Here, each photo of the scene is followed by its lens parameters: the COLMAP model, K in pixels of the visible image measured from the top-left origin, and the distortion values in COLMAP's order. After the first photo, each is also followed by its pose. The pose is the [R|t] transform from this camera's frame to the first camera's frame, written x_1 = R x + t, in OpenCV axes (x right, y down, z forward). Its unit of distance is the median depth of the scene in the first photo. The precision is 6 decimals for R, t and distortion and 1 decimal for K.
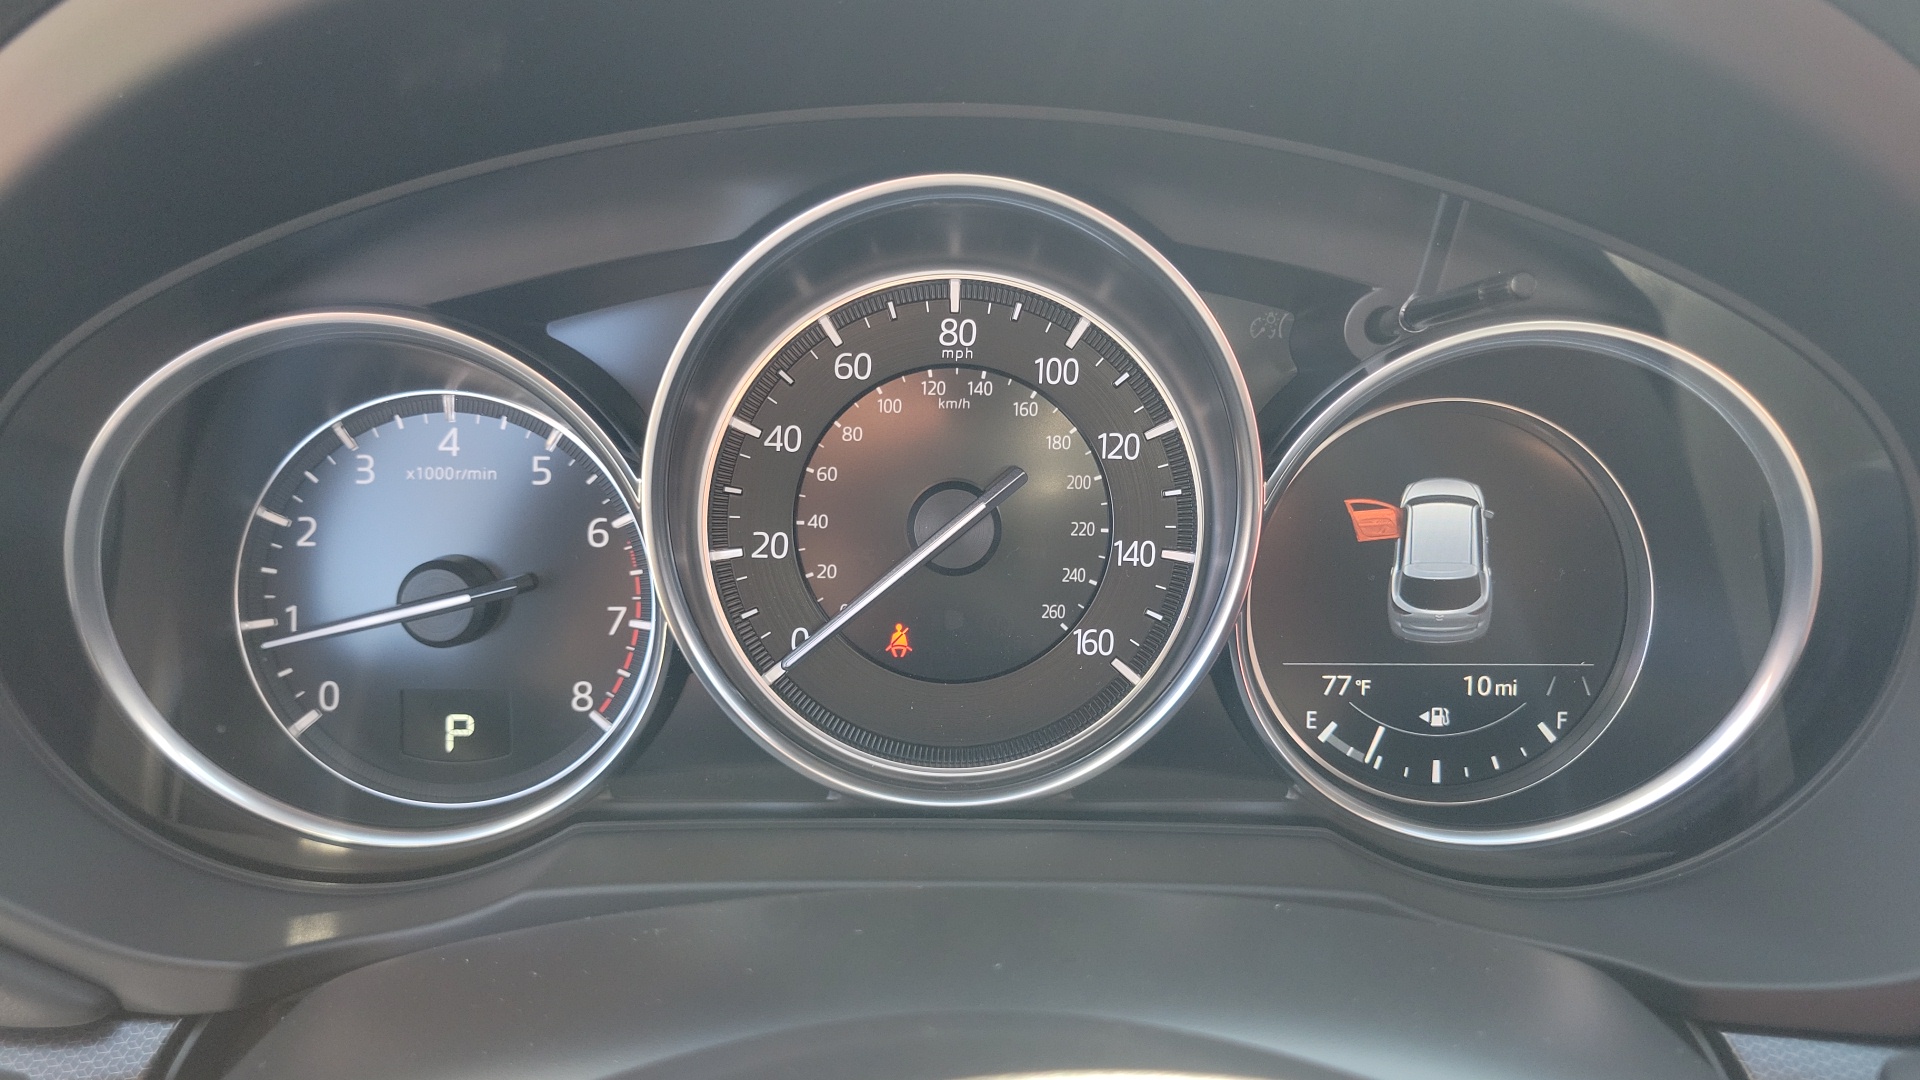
lens RADIAL K [[1492.6, 0, 964.1], [0, 1492.6, 535.0], [0, 0, 1]] dist [0.016113, -0.020369]
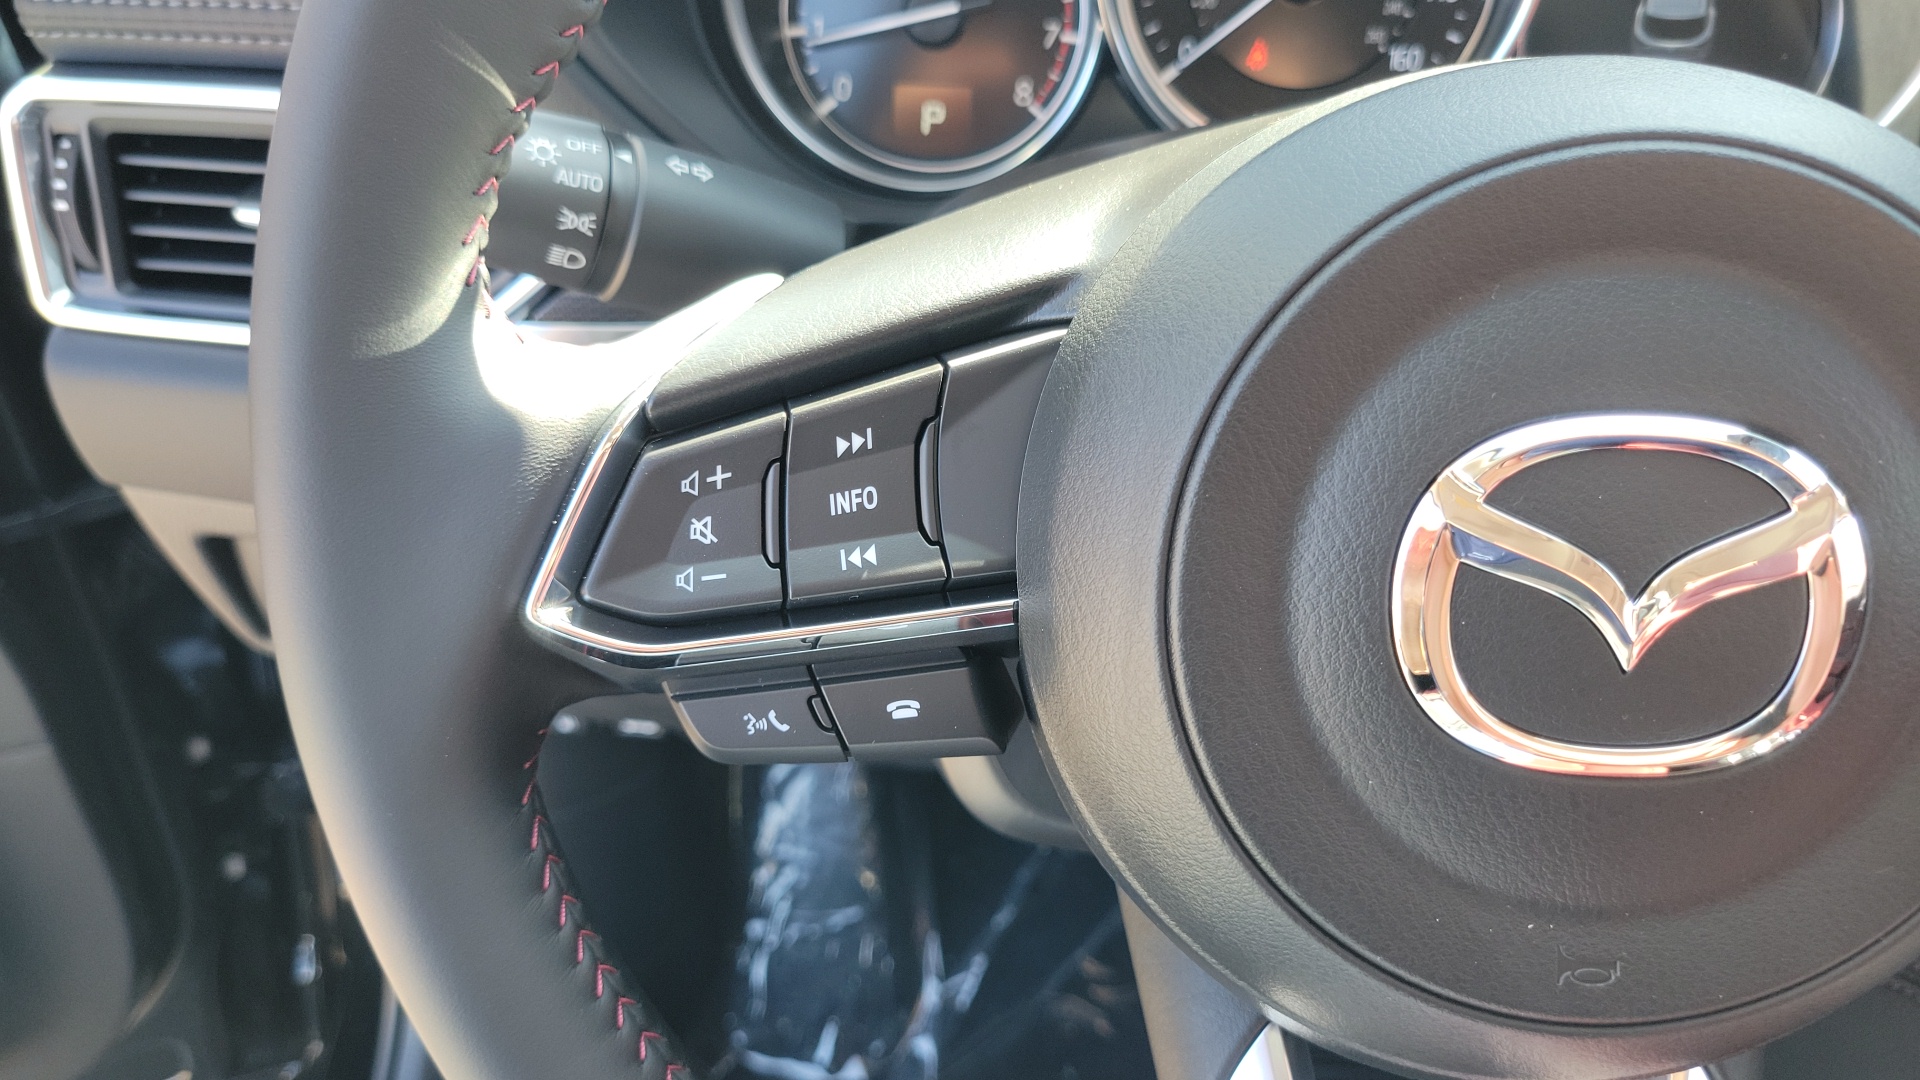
lens RADIAL K [[1492.6, 0, 927.1], [0, 1492.6, 535.0], [0, 0, 1]] dist [0.016113, -0.020369]
pose [[0.996383, 0.040754, -0.074559, -0.226845], [-0.024592, 0.978230, 0.206061, 0.227391], [0.081334, -0.203482, 0.975695, -0.443744]]
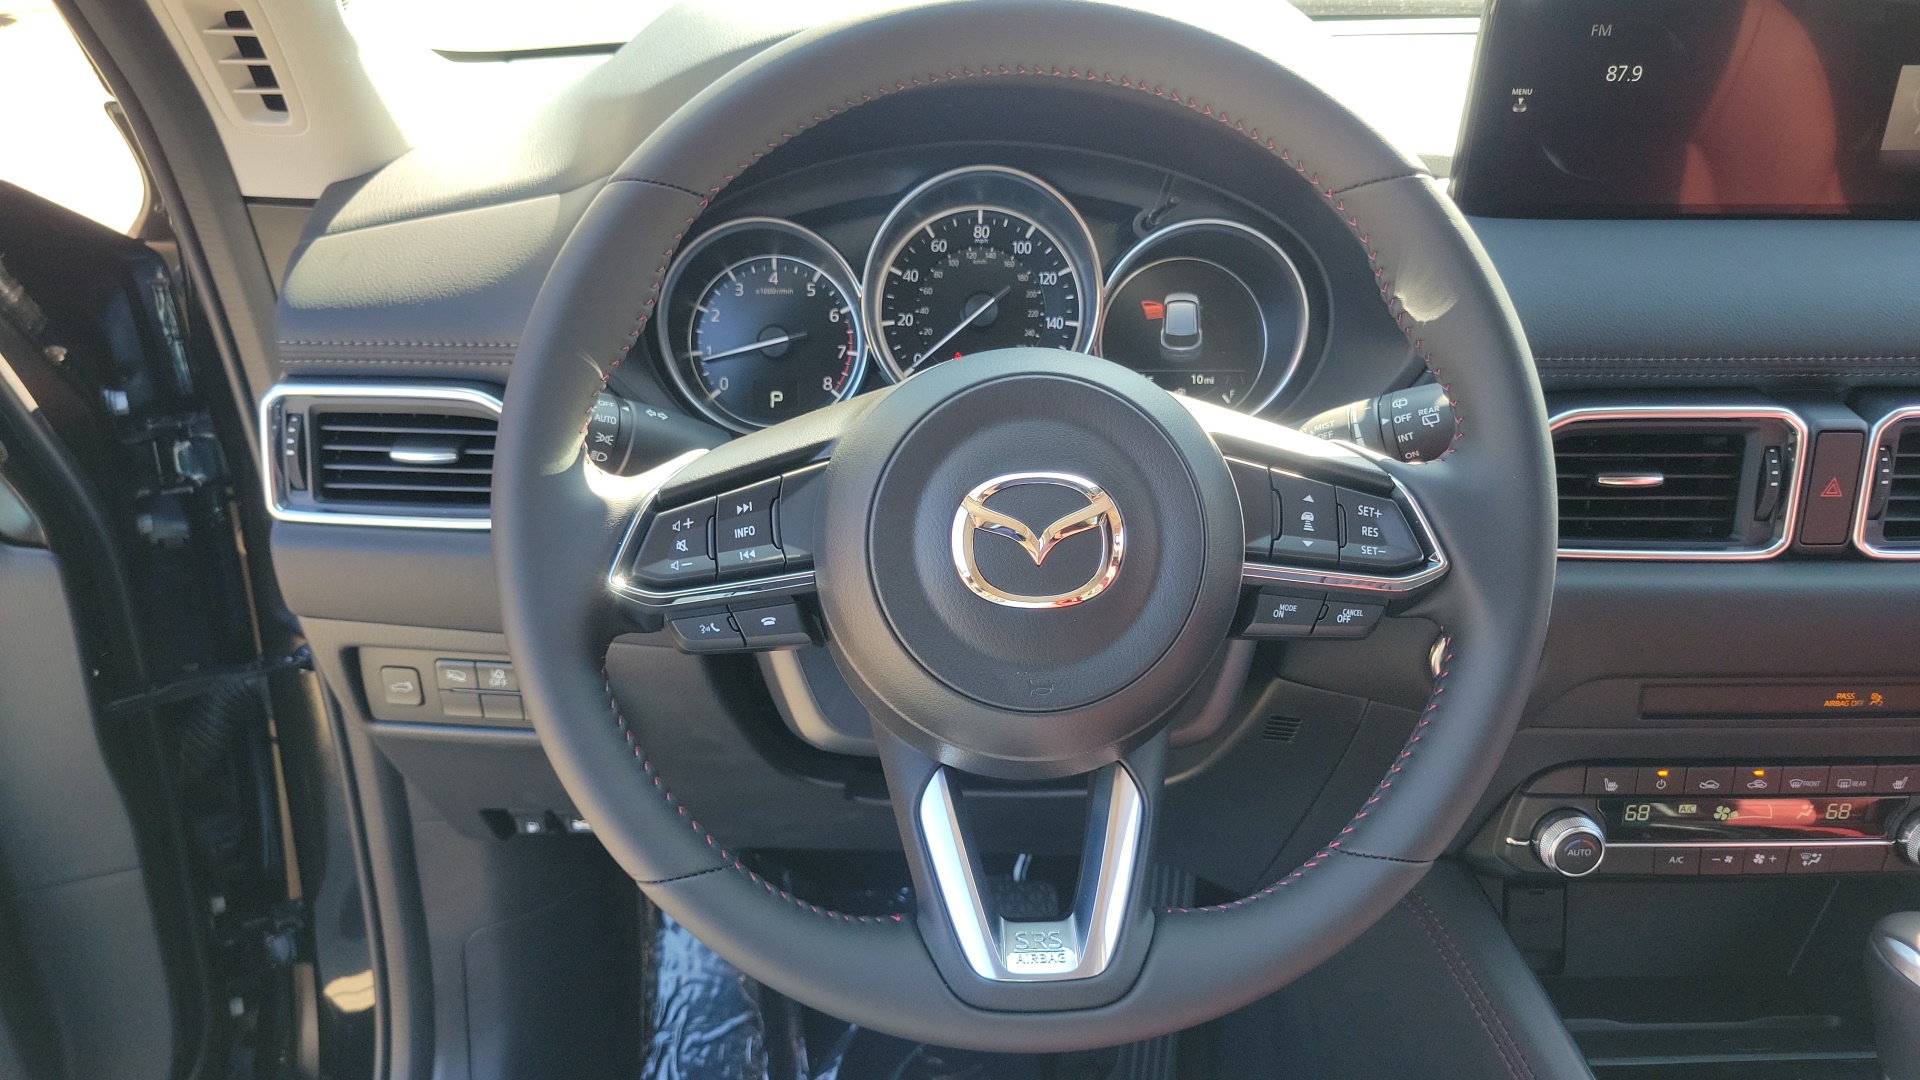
lens RADIAL K [[1492.6, 0, 933.7], [0, 1492.6, 546.7], [0, 0, 1]] dist [0.016113, -0.020369]
pose [[0.999769, -0.009196, 0.019445, -0.134397], [0.009110, 0.999948, 0.004516, 0.367049], [-0.019486, -0.004338, 0.999801, -1.443543]]
